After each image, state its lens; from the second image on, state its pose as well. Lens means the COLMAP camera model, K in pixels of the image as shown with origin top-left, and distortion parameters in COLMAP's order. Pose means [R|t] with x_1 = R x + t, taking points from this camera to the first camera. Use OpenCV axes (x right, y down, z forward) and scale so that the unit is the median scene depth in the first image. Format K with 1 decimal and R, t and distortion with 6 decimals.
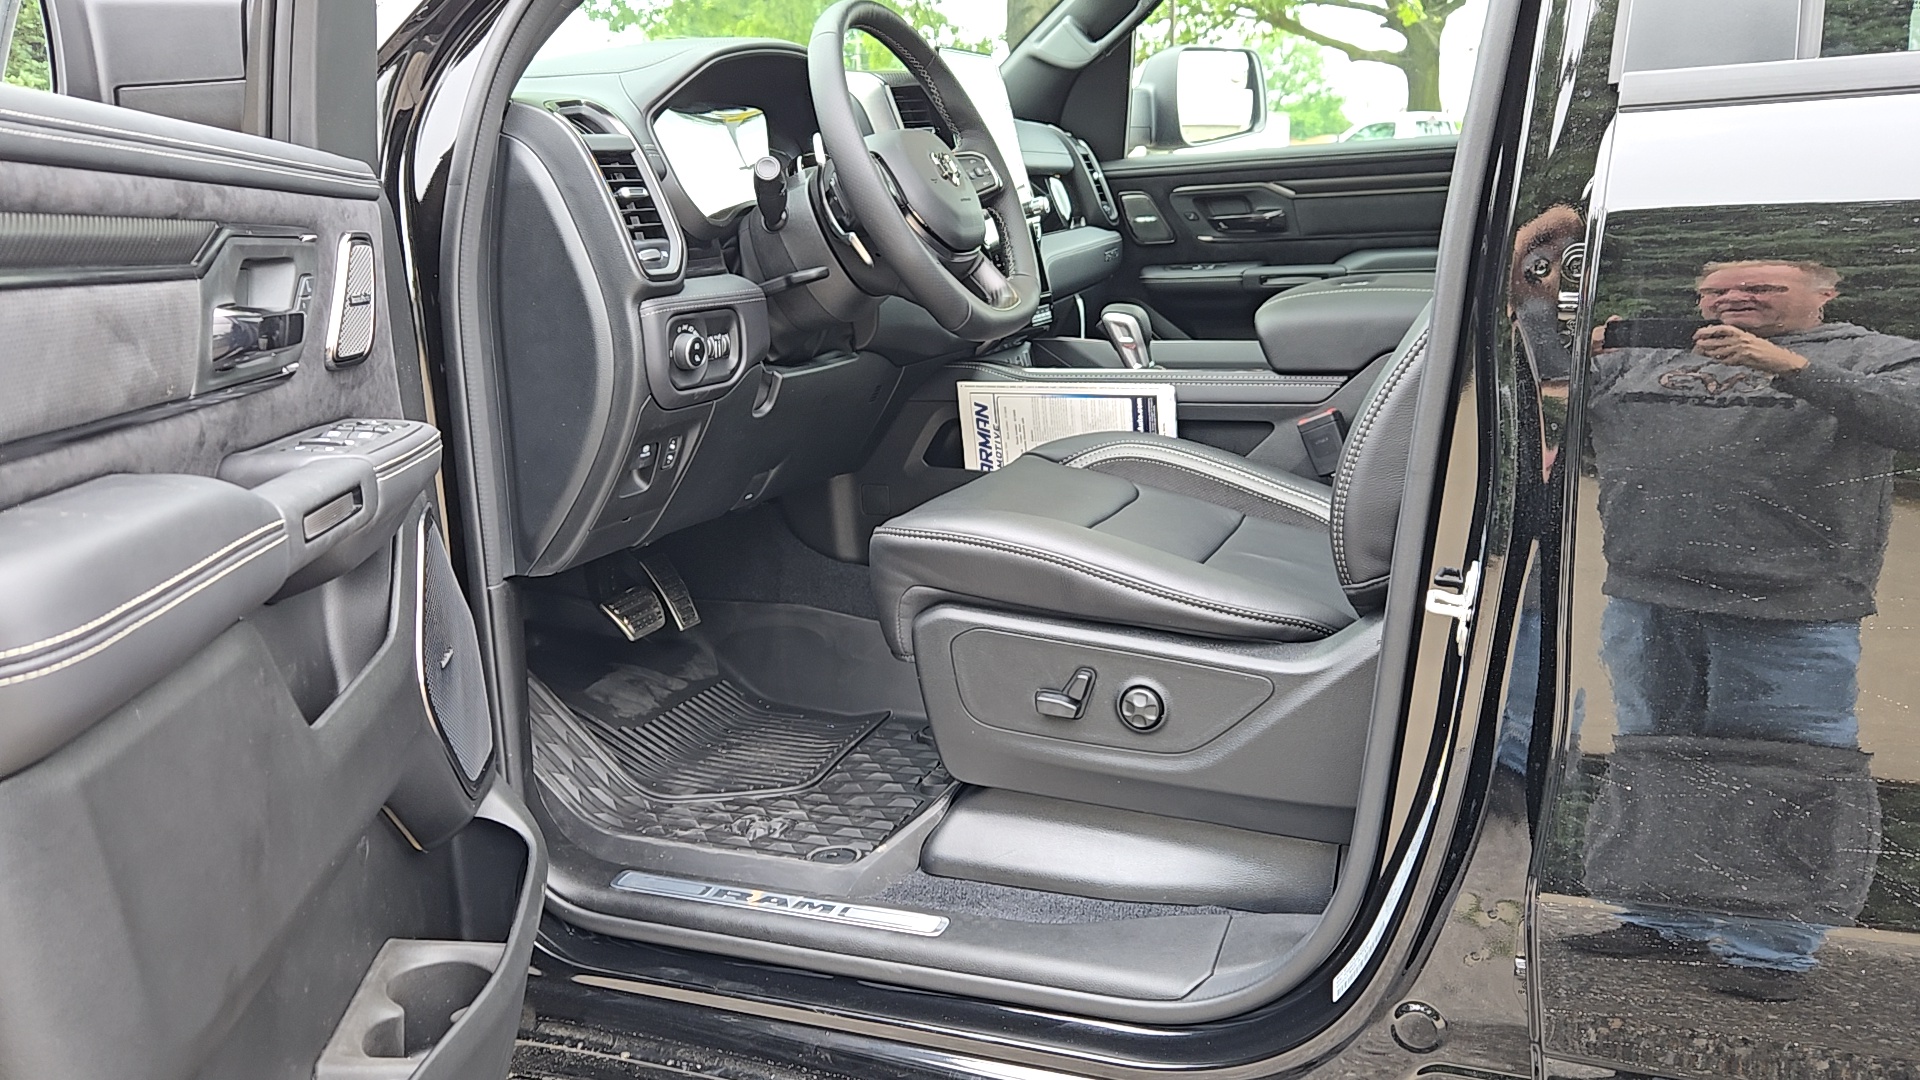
lens RADIAL K [[1617.6, 0, 959.9], [0, 1617.6, 544.4], [0, 0, 1]] dist [0.012642, -0.005640]
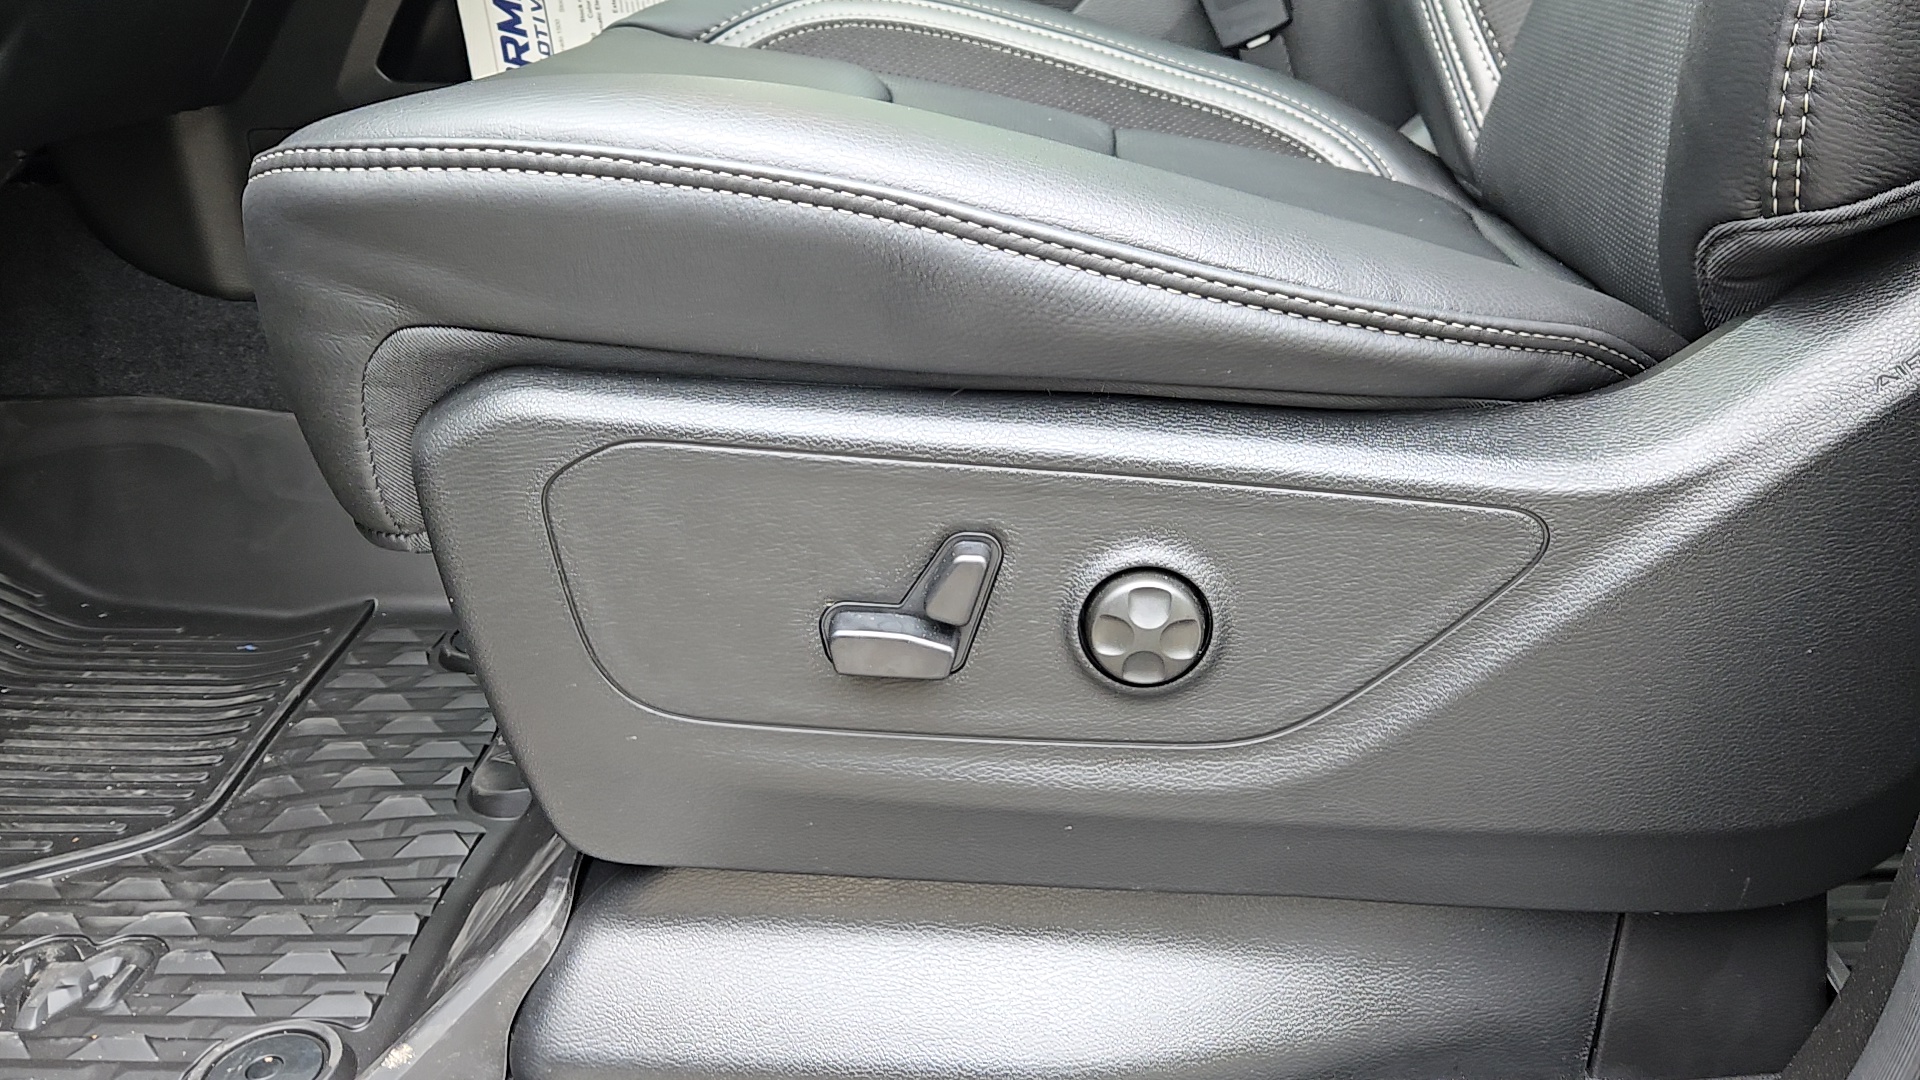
lens RADIAL K [[1617.6, 0, 961.8], [0, 1617.6, 538.1], [0, 0, 1]] dist [0.012642, -0.005640]
pose [[0.948407, -0.116063, 0.295050, -0.021711], [0.068376, 0.983564, 0.167113, 0.019771], [-0.309596, -0.138317, 0.940754, 0.624565]]
